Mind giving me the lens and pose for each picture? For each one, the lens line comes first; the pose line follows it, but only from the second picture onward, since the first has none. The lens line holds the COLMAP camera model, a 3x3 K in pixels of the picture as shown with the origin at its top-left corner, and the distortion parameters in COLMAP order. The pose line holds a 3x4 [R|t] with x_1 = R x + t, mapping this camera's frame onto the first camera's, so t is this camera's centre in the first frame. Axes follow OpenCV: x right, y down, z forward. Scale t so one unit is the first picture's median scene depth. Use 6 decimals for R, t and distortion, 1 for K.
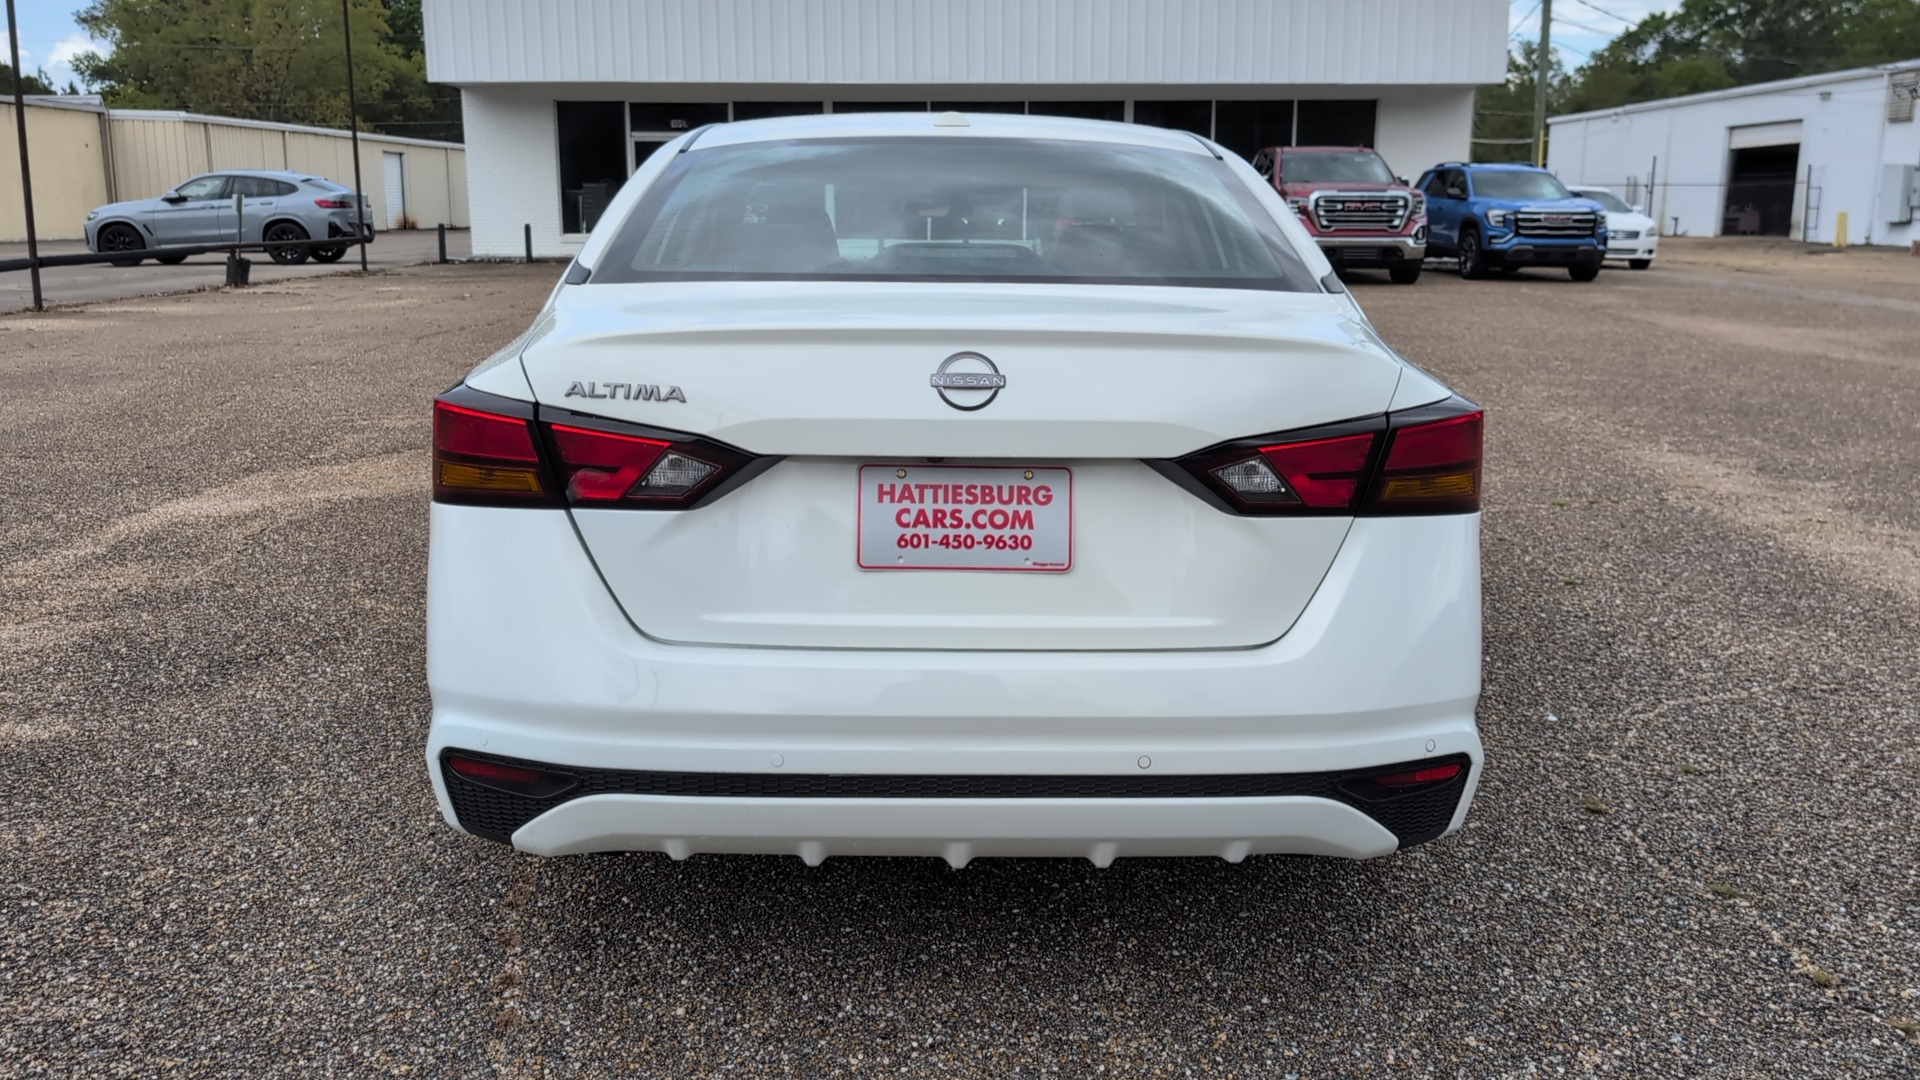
lens RADIAL K [[1621.9, 0, 951.1], [0, 1621.9, 543.7], [0, 0, 1]] dist [0.013898, -0.000536]
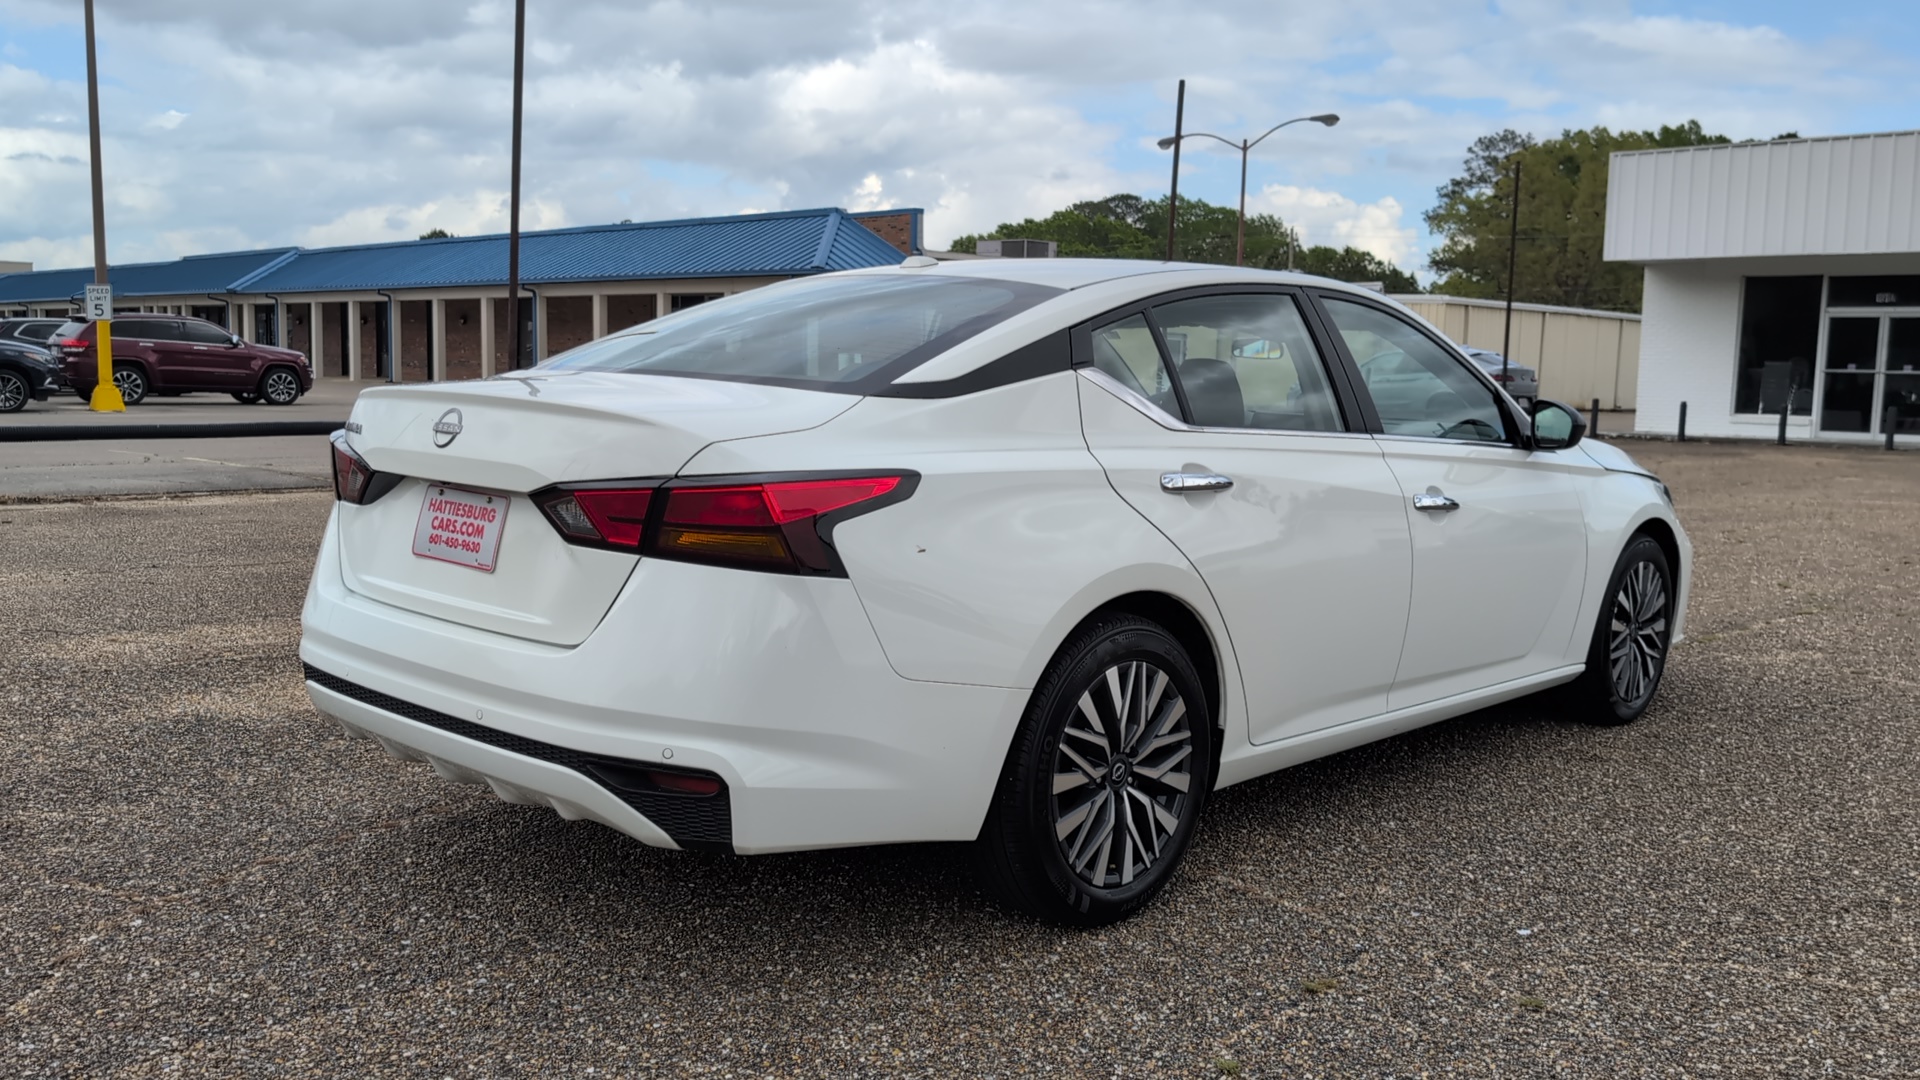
lens RADIAL K [[1621.9, 0, 951.1], [0, 1621.9, 543.7], [0, 0, 1]] dist [0.013898, -0.000536]
pose [[0.723645, 0.092623, -0.683929, 1.276074], [-0.166004, 0.985221, -0.042217, -0.012621], [0.669911, 0.144085, 0.728326, 0.257223]]
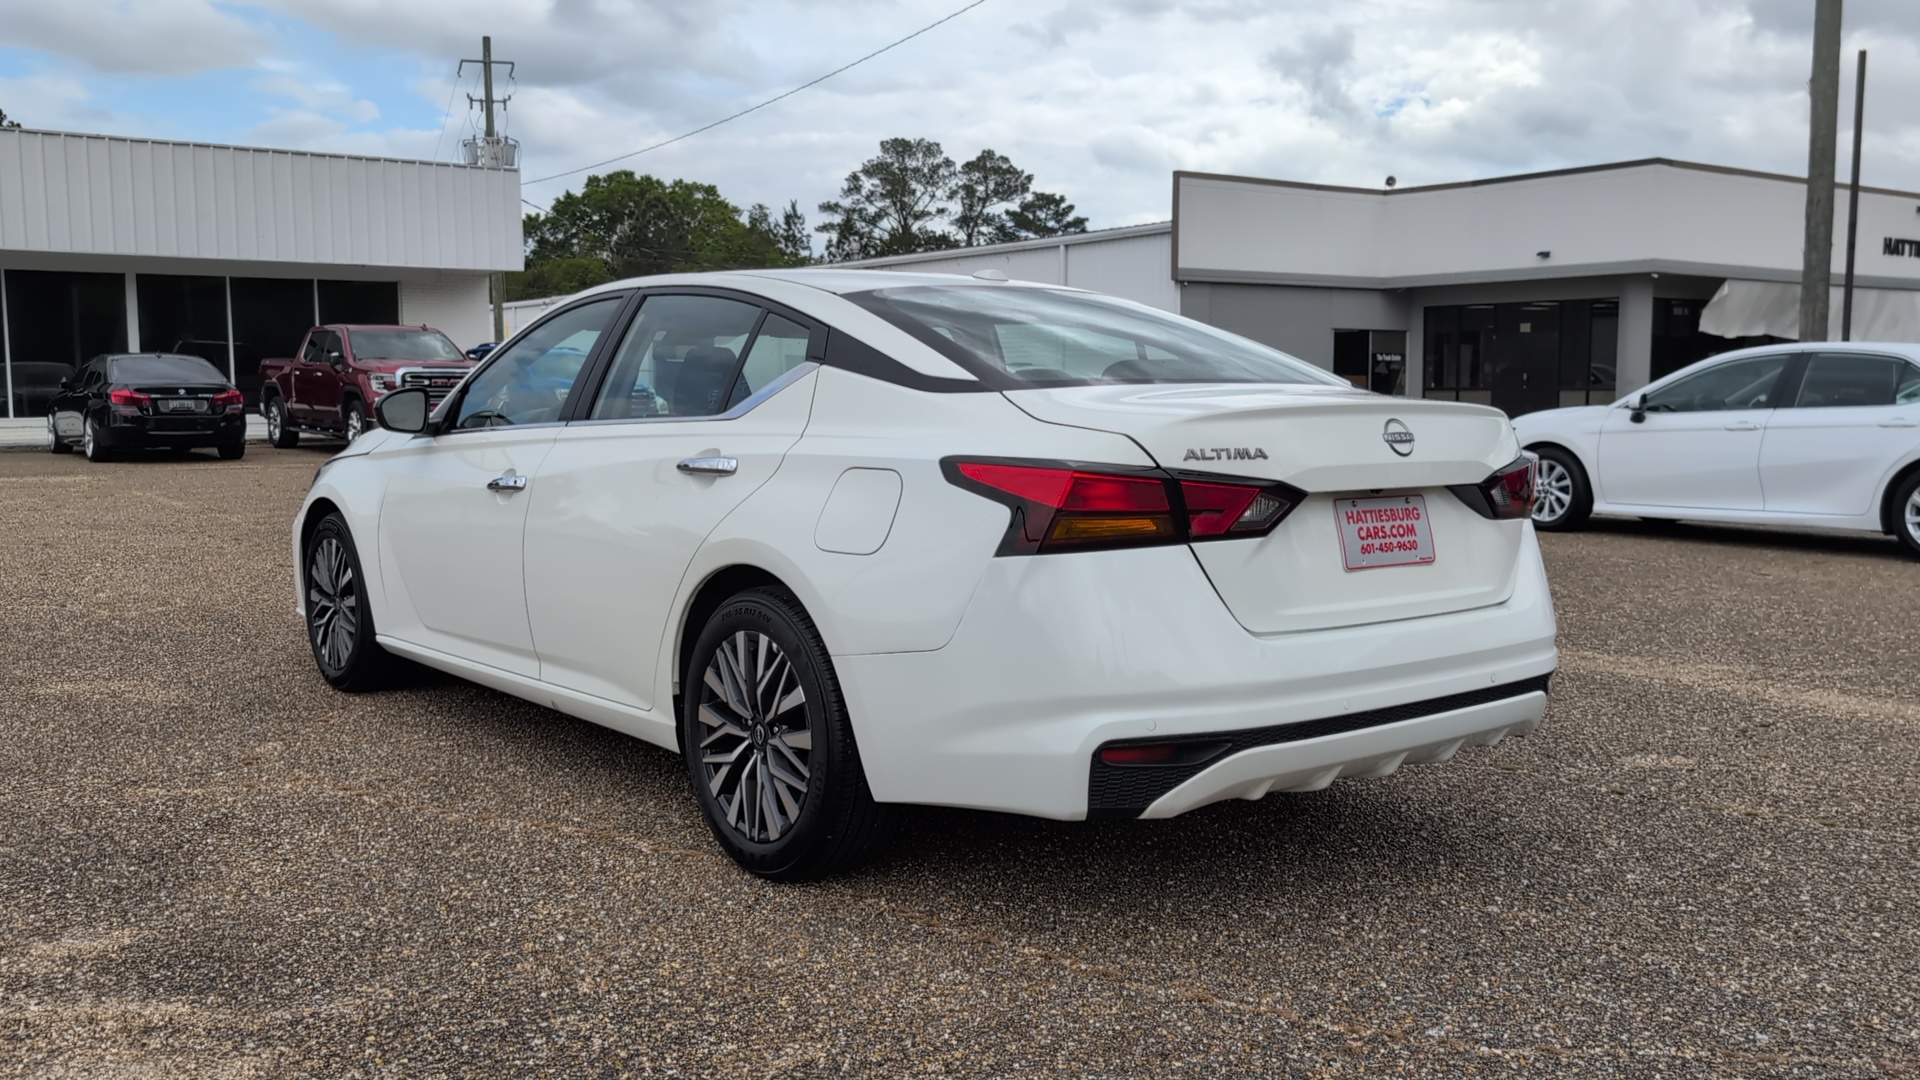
lens RADIAL K [[1621.9, 0, 951.1], [0, 1621.9, 543.7], [0, 0, 1]] dist [0.013898, -0.000536]
pose [[0.794184, -0.064515, 0.604243, -1.198329], [0.131047, 0.989134, -0.066632, 0.041908], [-0.593379, 0.132102, 0.794009, 0.055483]]
